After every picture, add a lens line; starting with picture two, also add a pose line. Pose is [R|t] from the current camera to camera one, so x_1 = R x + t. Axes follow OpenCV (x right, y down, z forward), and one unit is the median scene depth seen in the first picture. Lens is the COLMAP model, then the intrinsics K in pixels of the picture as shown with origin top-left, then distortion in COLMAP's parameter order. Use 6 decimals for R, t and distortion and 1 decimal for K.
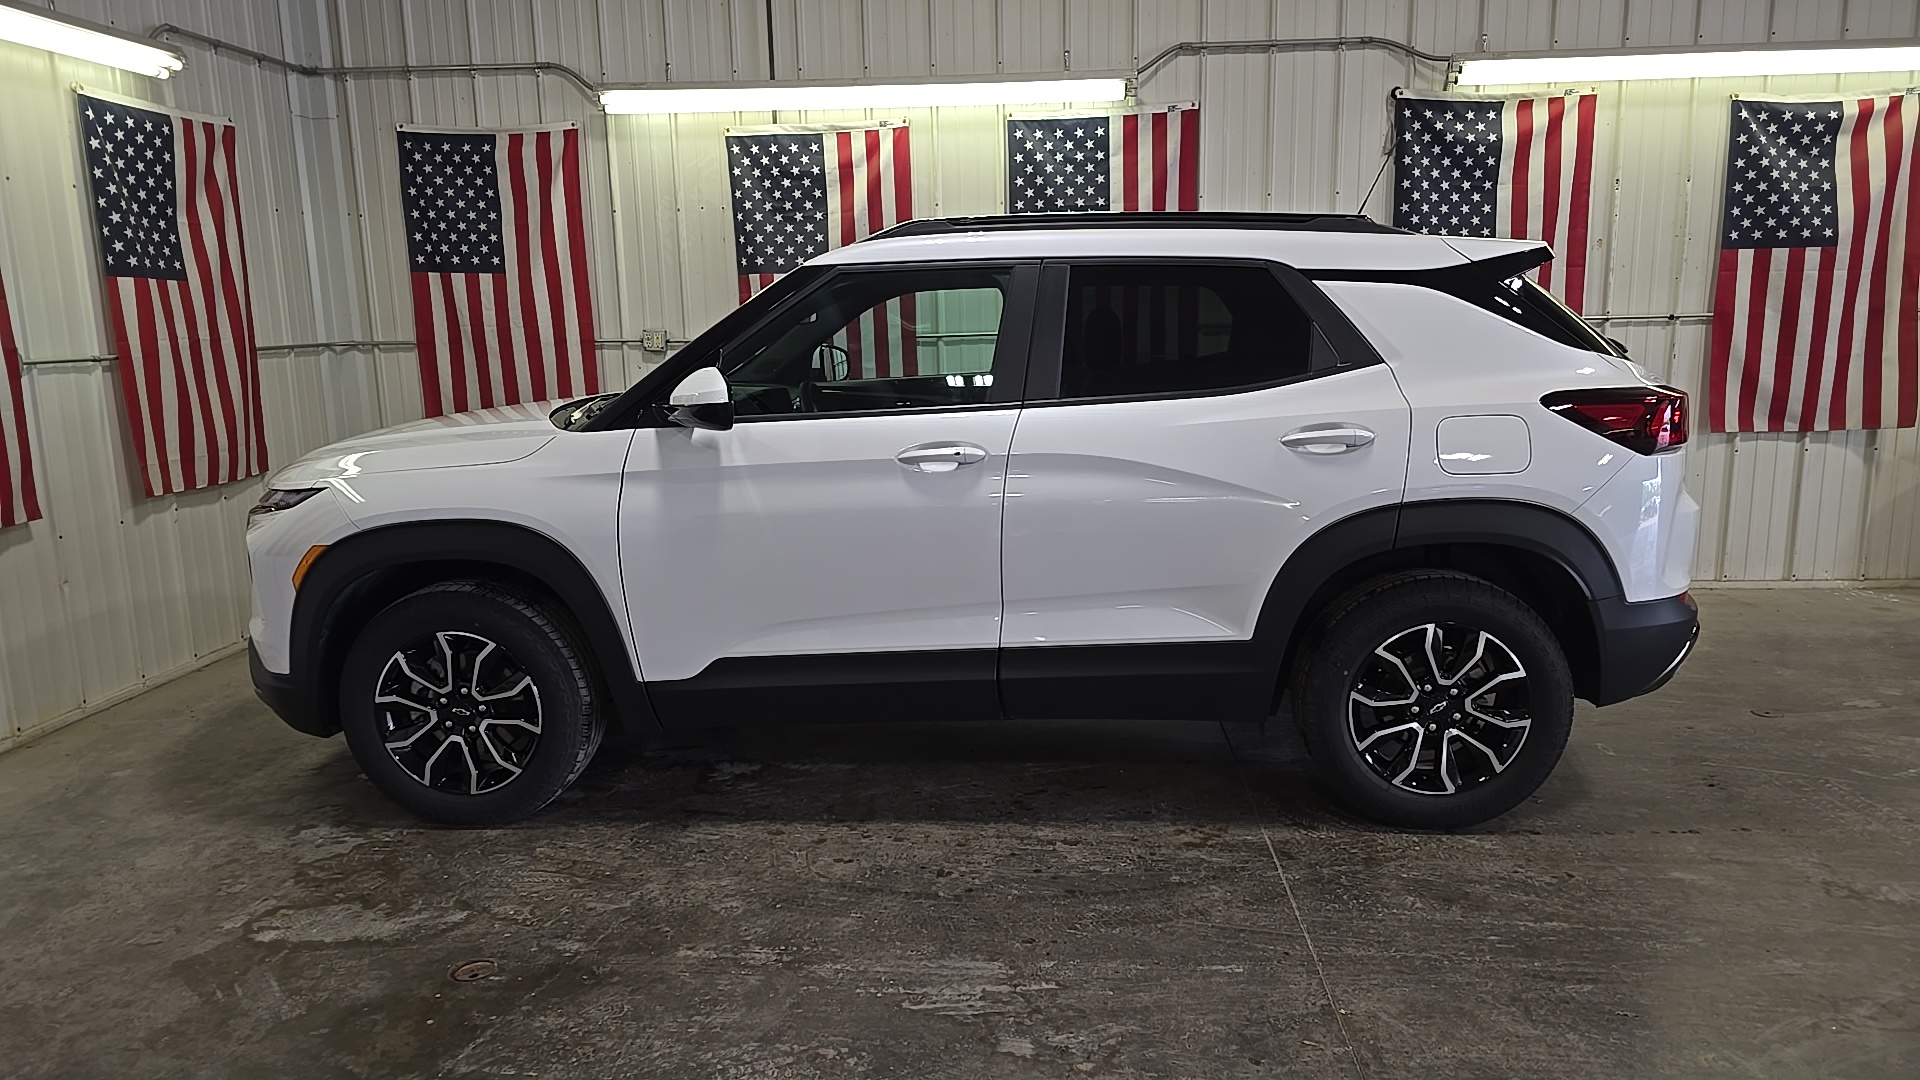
lens RADIAL K [[1294.0, 0, 952.0], [0, 1294.0, 539.5], [0, 0, 1]] dist [0.039866, -0.030096]
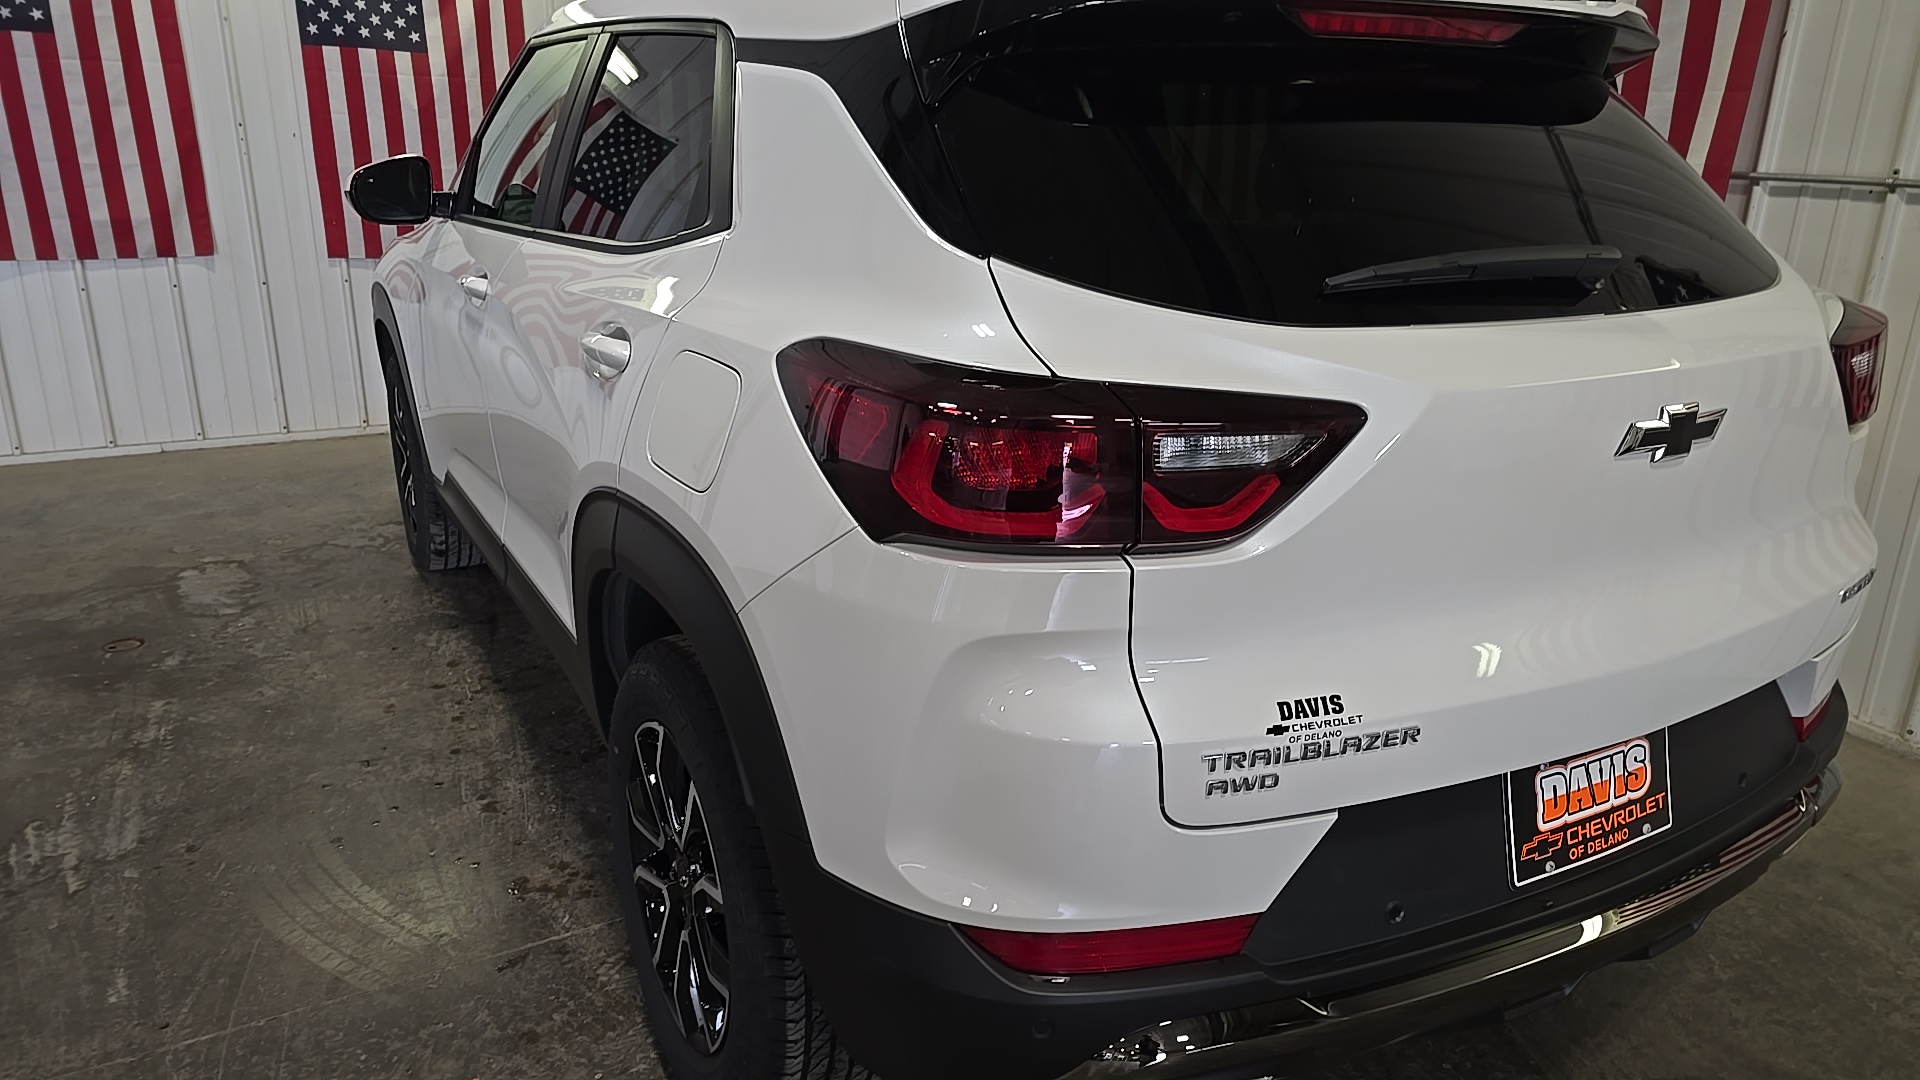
lens RADIAL K [[1294.0, 0, 959.8], [0, 1294.0, 534.3], [0, 0, 1]] dist [0.039866, -0.030096]
pose [[0.547685, 0.283820, -0.787076, 0.805653], [-0.188359, 0.958384, 0.214525, -0.139325], [0.815207, 0.030761, 0.578352, 0.775612]]
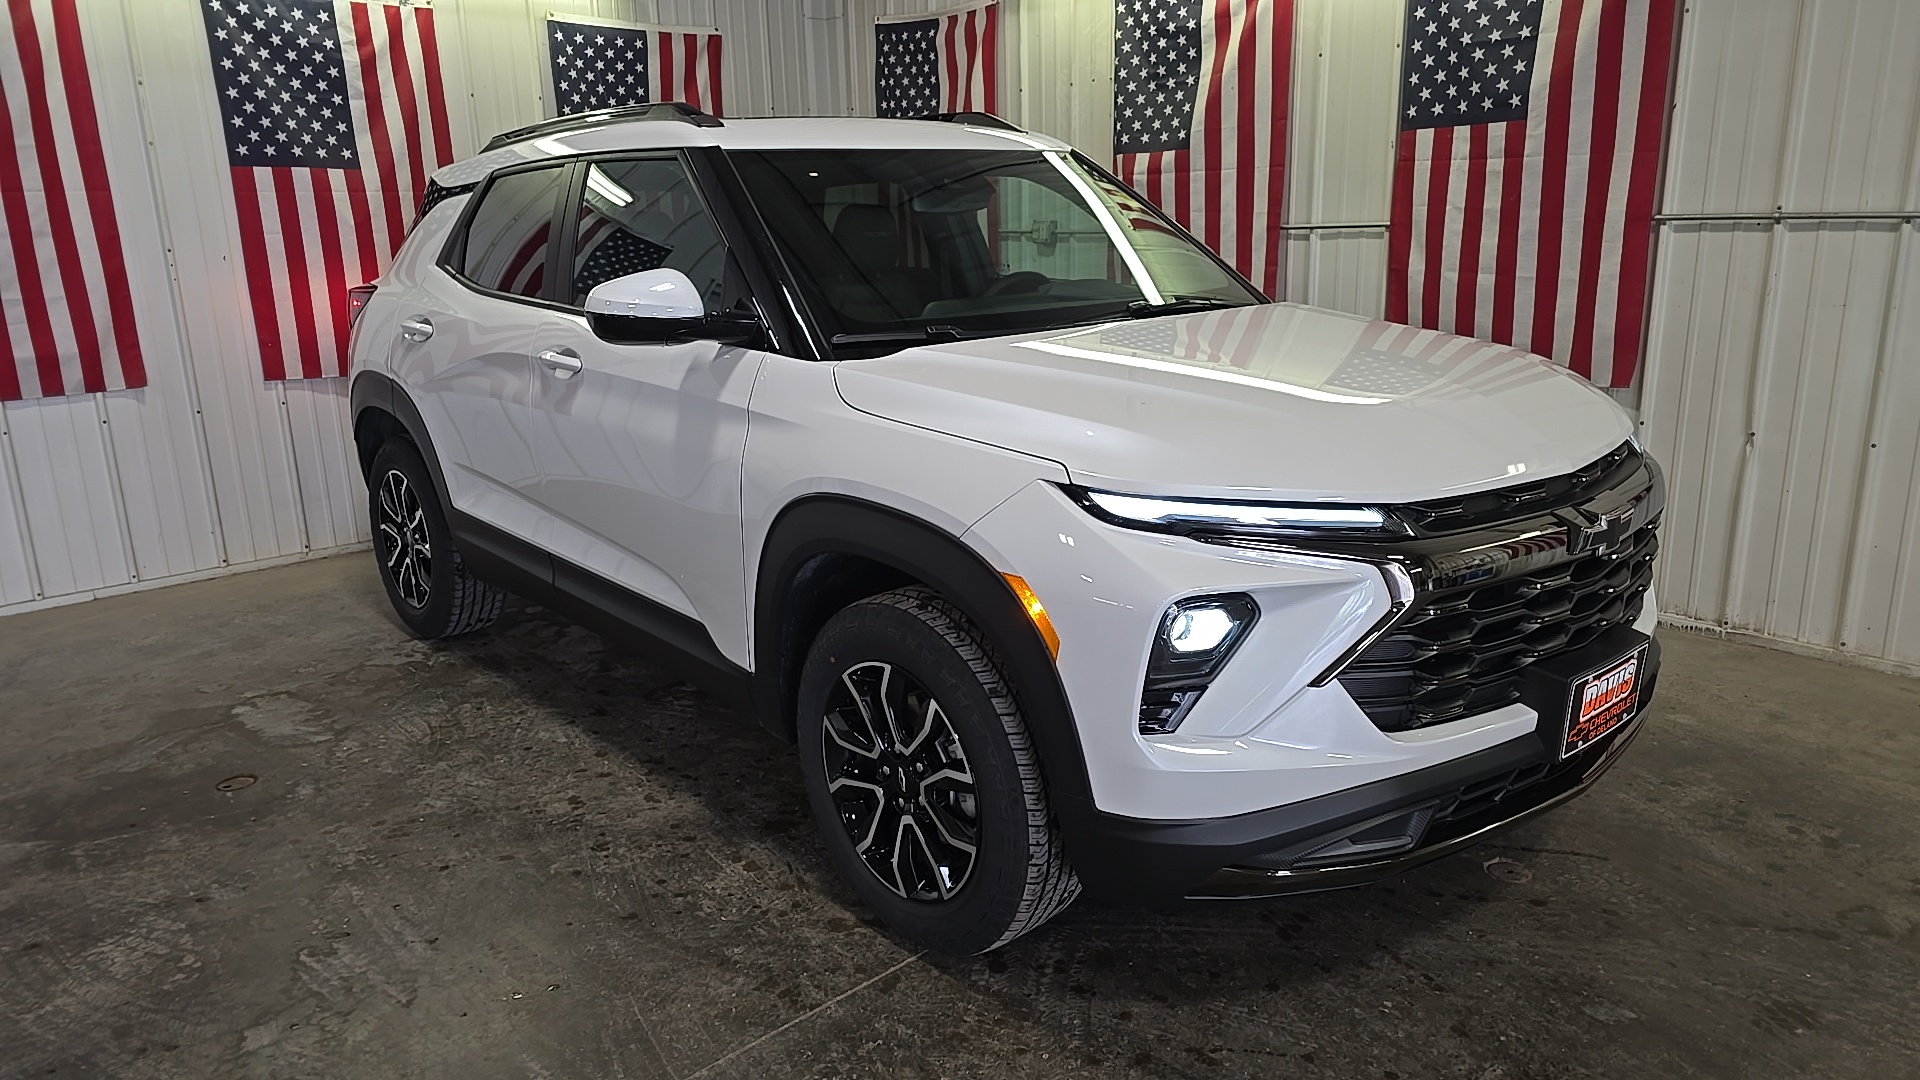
lens RADIAL K [[1294.0, 0, 963.6], [0, 1294.0, 532.0], [0, 0, 1]] dist [0.039866, -0.030096]
pose [[0.719955, 0.170006, -0.672876, 0.695898], [-0.116884, 0.985386, 0.123902, -0.087907], [0.684107, -0.010555, 0.729305, 0.501710]]
